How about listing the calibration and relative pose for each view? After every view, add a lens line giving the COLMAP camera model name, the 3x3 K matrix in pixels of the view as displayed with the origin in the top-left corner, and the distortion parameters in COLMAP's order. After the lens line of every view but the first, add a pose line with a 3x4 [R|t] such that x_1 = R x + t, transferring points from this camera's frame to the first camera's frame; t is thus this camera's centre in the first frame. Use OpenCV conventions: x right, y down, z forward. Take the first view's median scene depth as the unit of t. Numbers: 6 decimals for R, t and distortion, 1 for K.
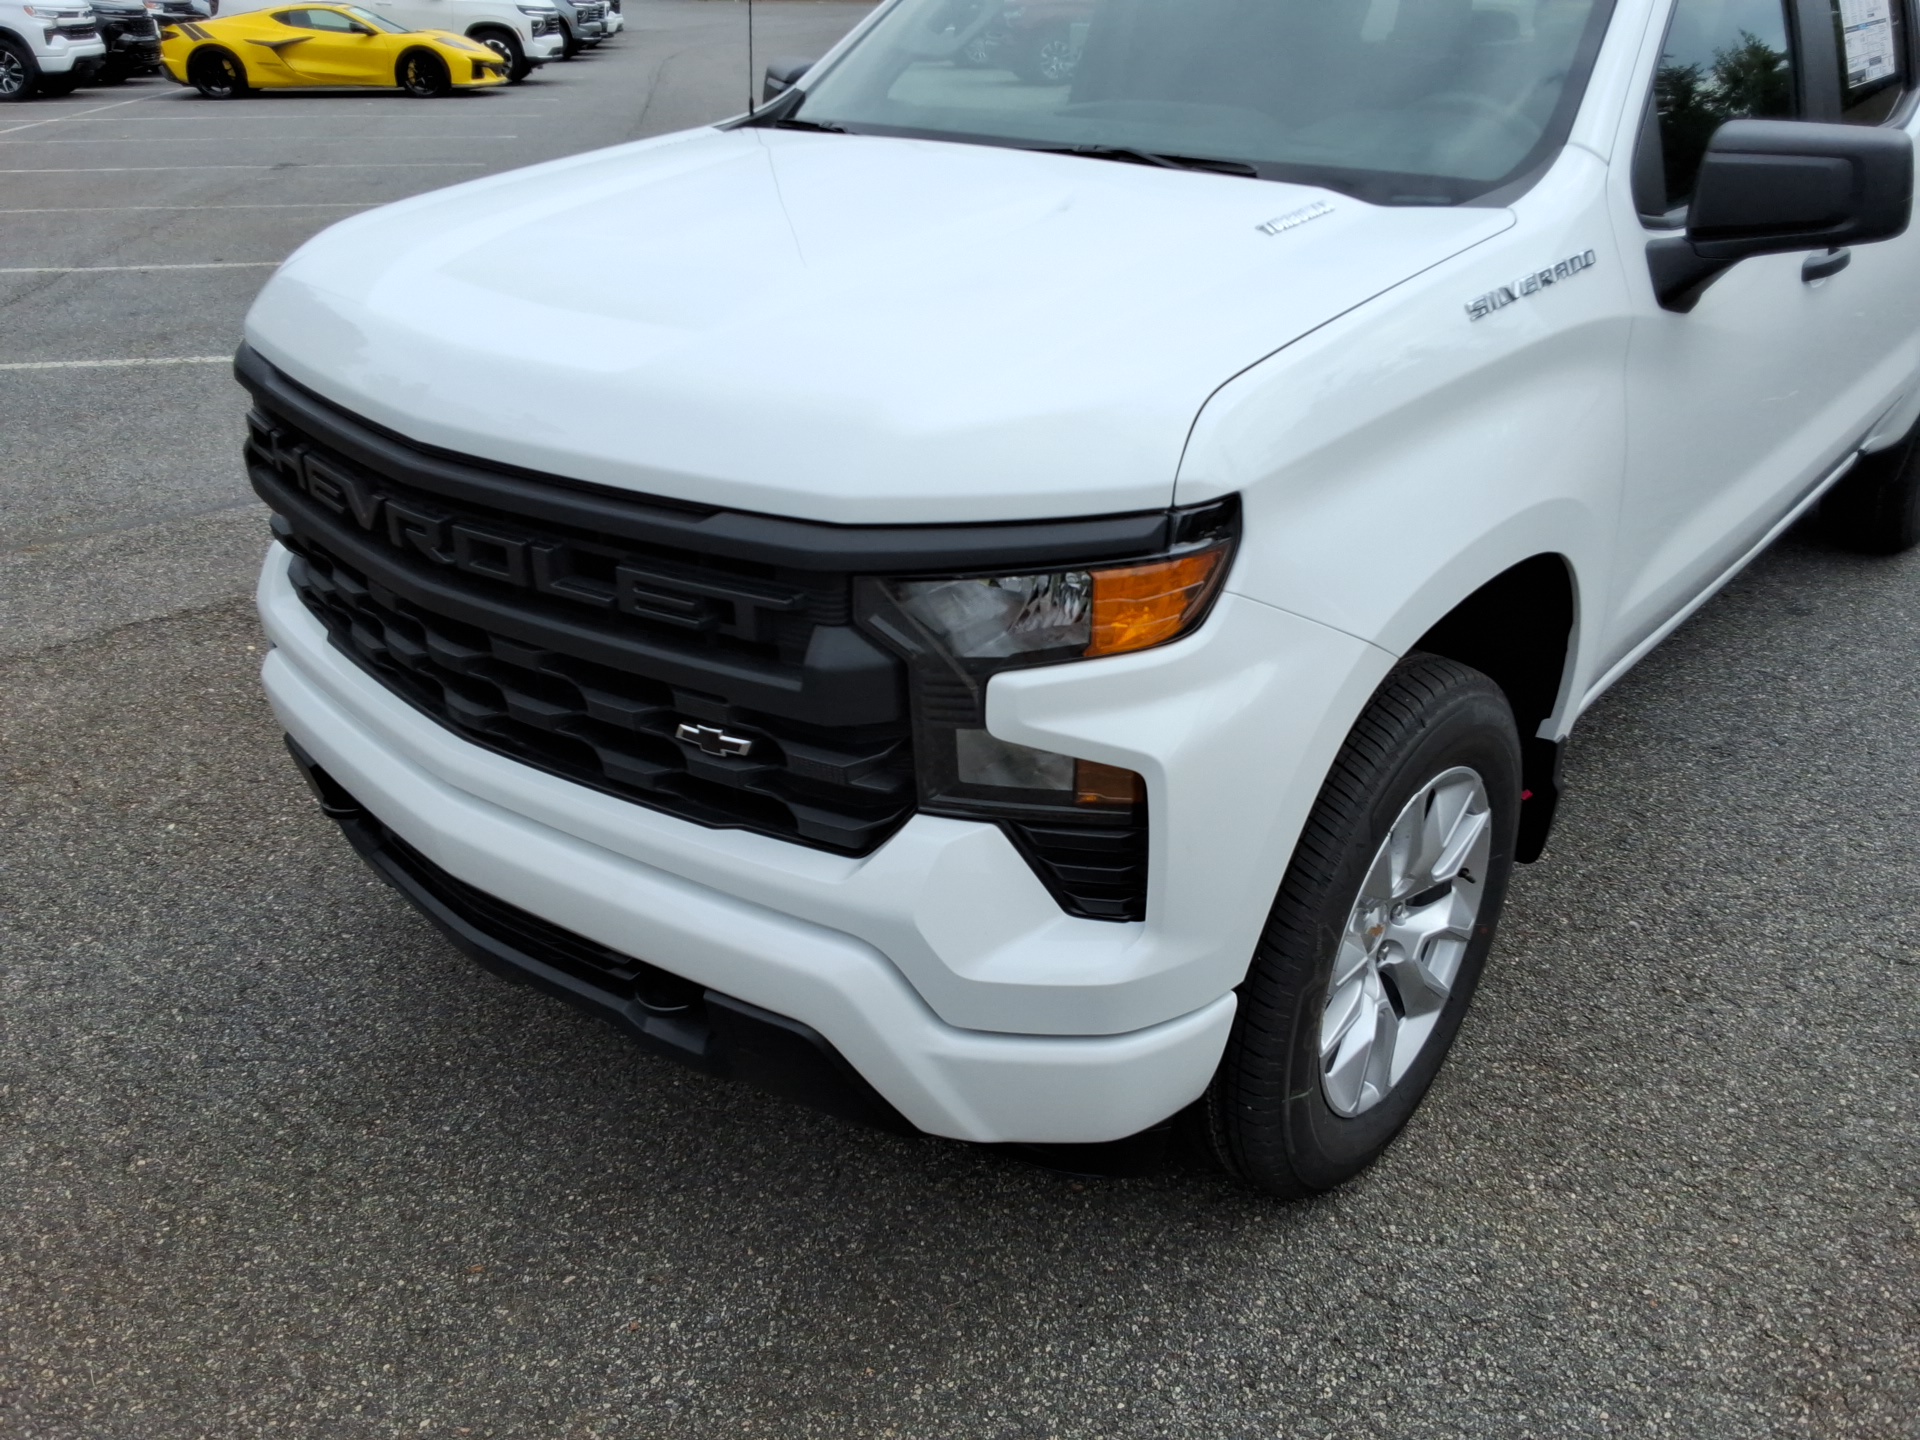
lens RADIAL K [[1531.1, 0, 967.1], [0, 1531.1, 707.9], [0, 0, 1]] dist [0.119935, -0.187825]
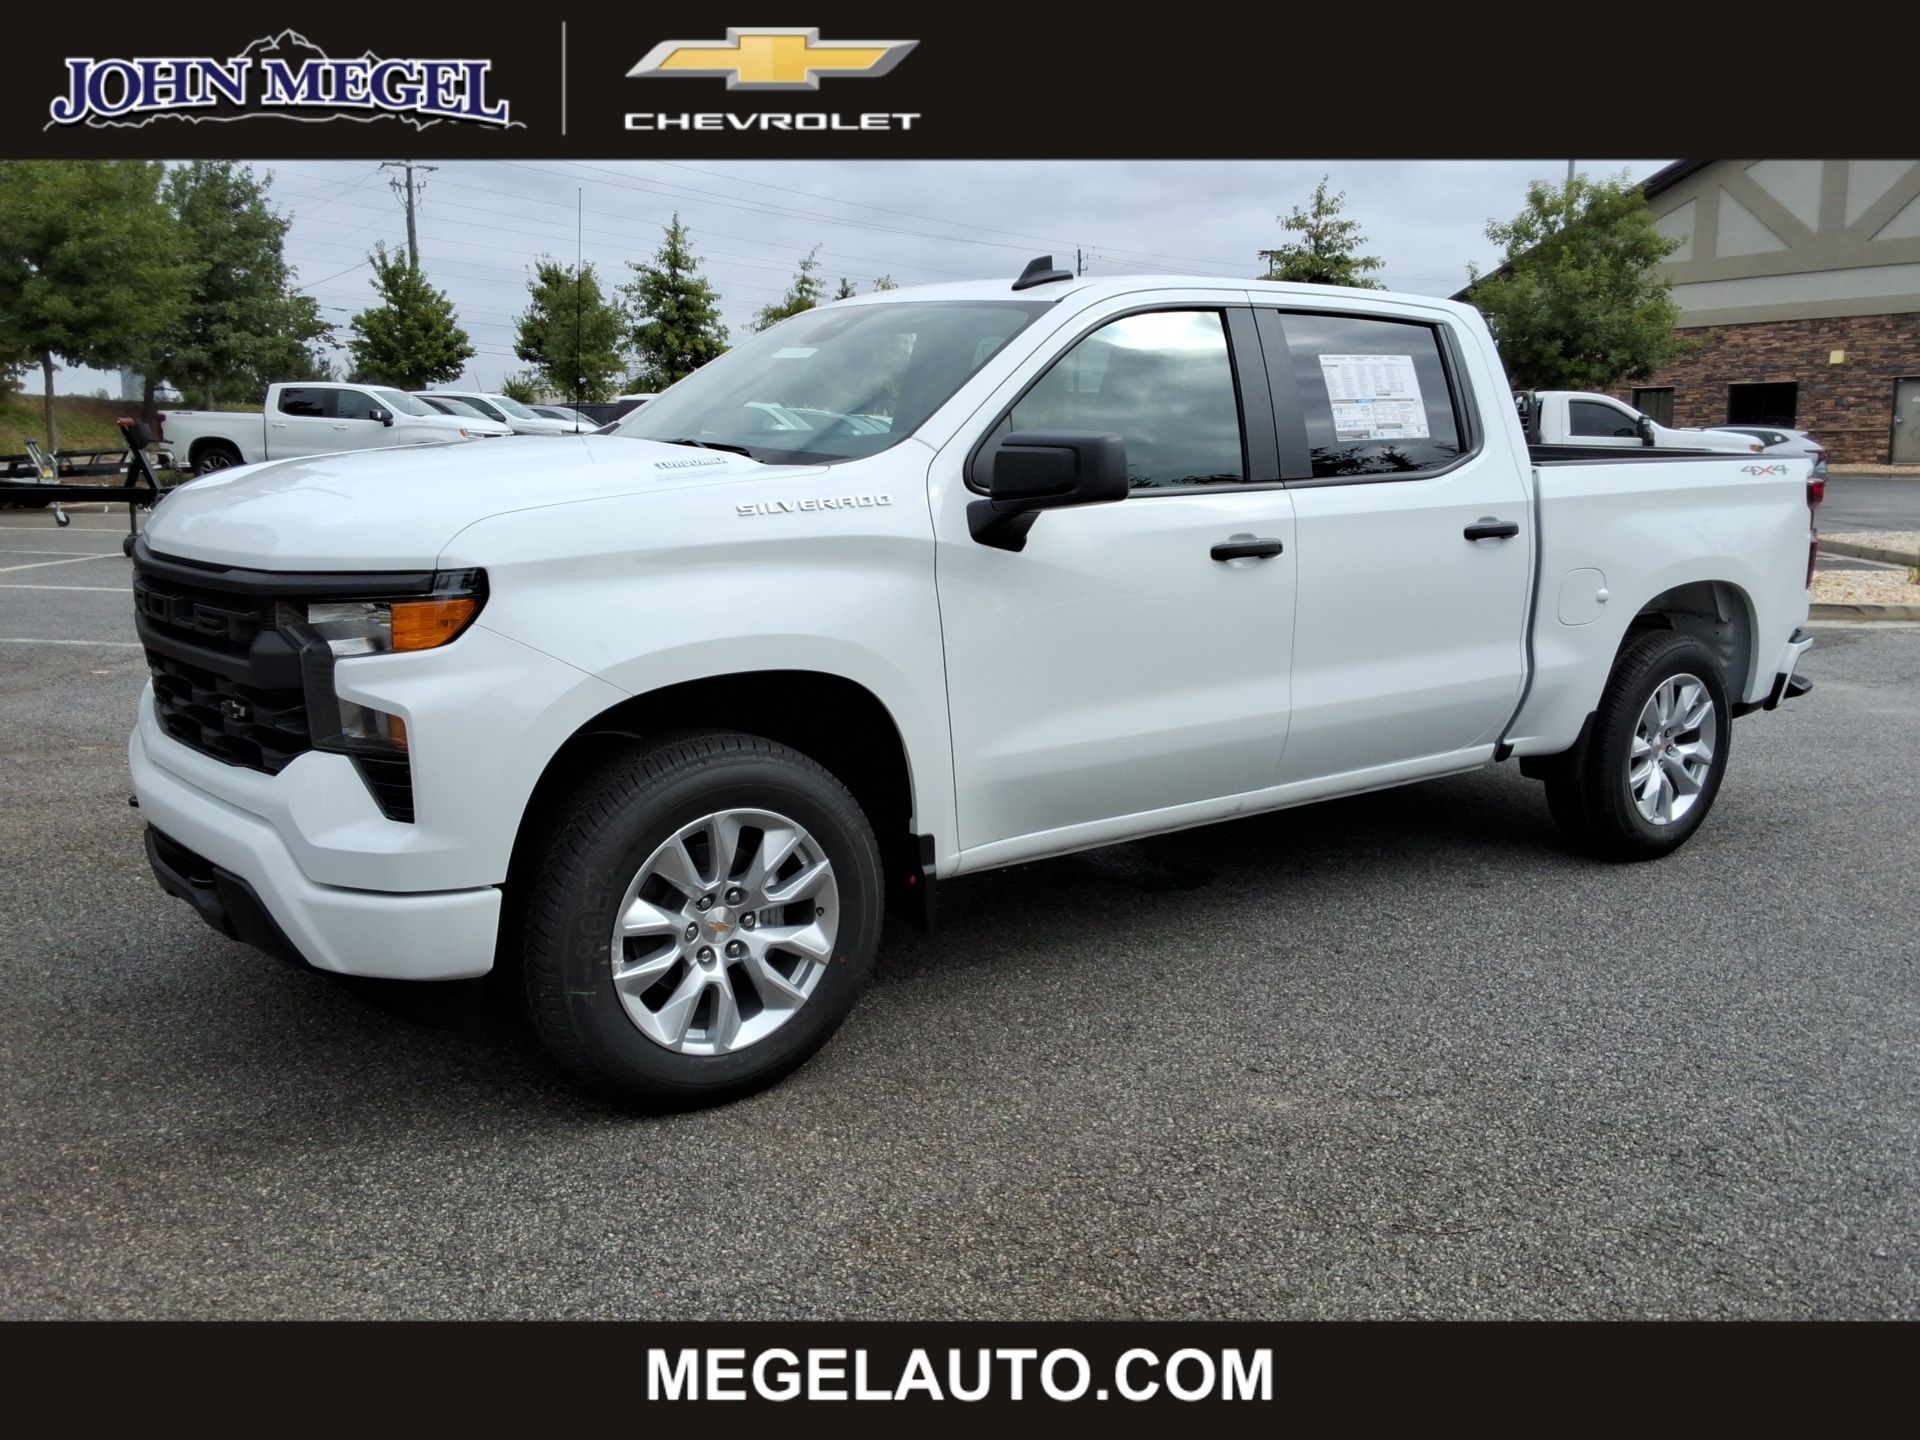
lens RADIAL K [[1537.4, 0, 965.9], [0, 1537.4, 711.1], [0, 0, 1]] dist [0.119678, -0.178322]
pose [[0.971460, 0.062312, -0.228874, 1.050648], [-0.120015, 0.961384, -0.247664, 0.364128], [0.204603, 0.268064, 0.941424, -0.490238]]
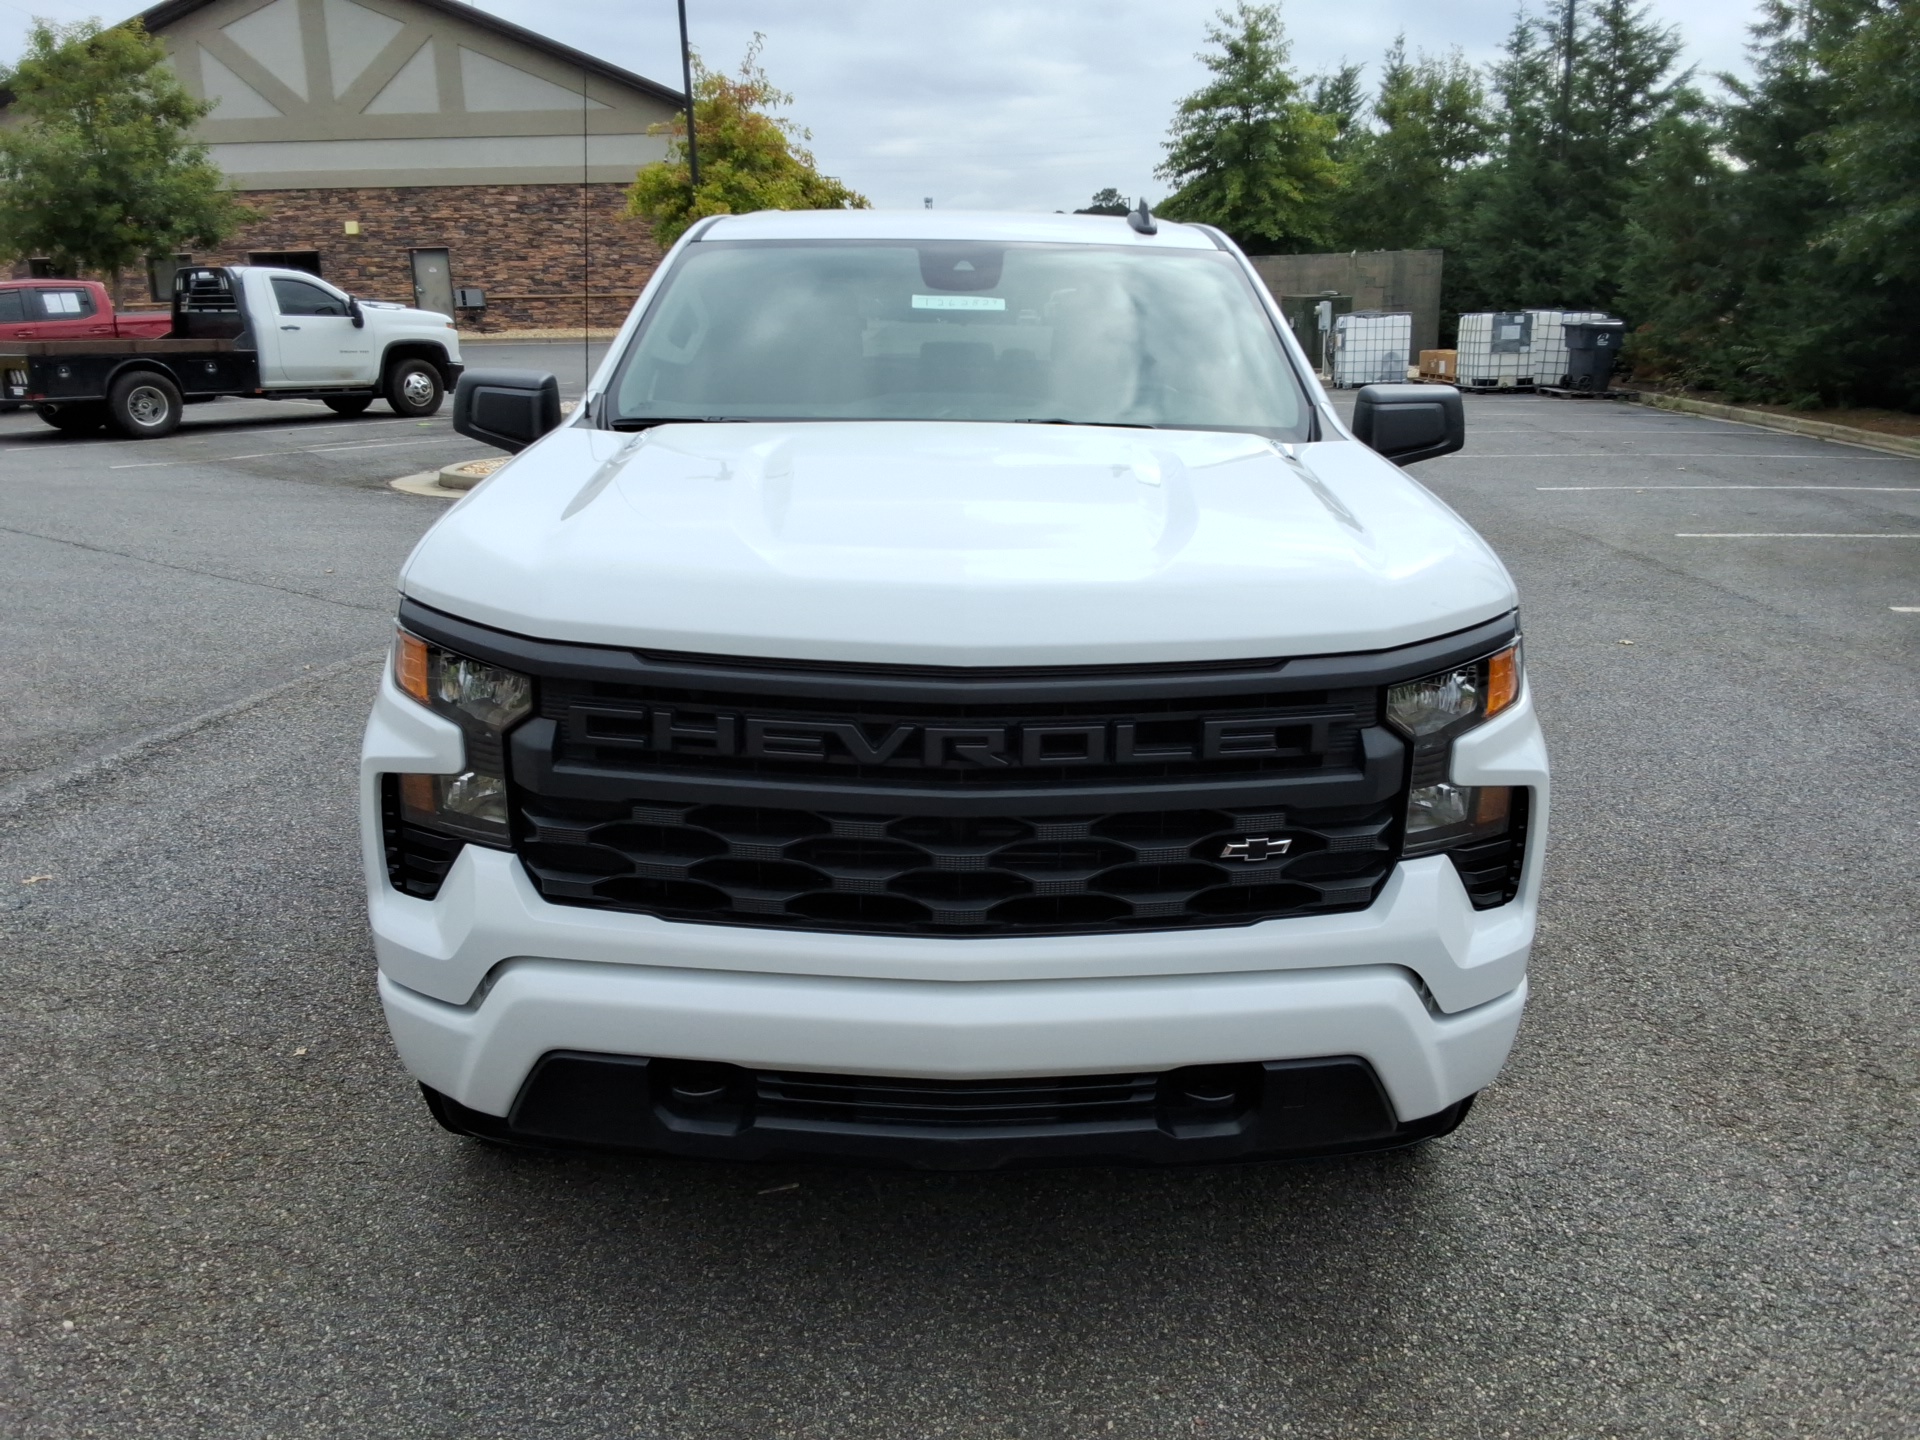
lens RADIAL K [[1537.4, 0, 965.9], [0, 1537.4, 711.1], [0, 0, 1]] dist [0.119678, -0.178322]
pose [[0.756363, -0.163234, 0.633458, -1.139820], [0.279062, 0.956345, -0.086769, -0.044566], [-0.591641, 0.242403, 0.768896, 0.138272]]
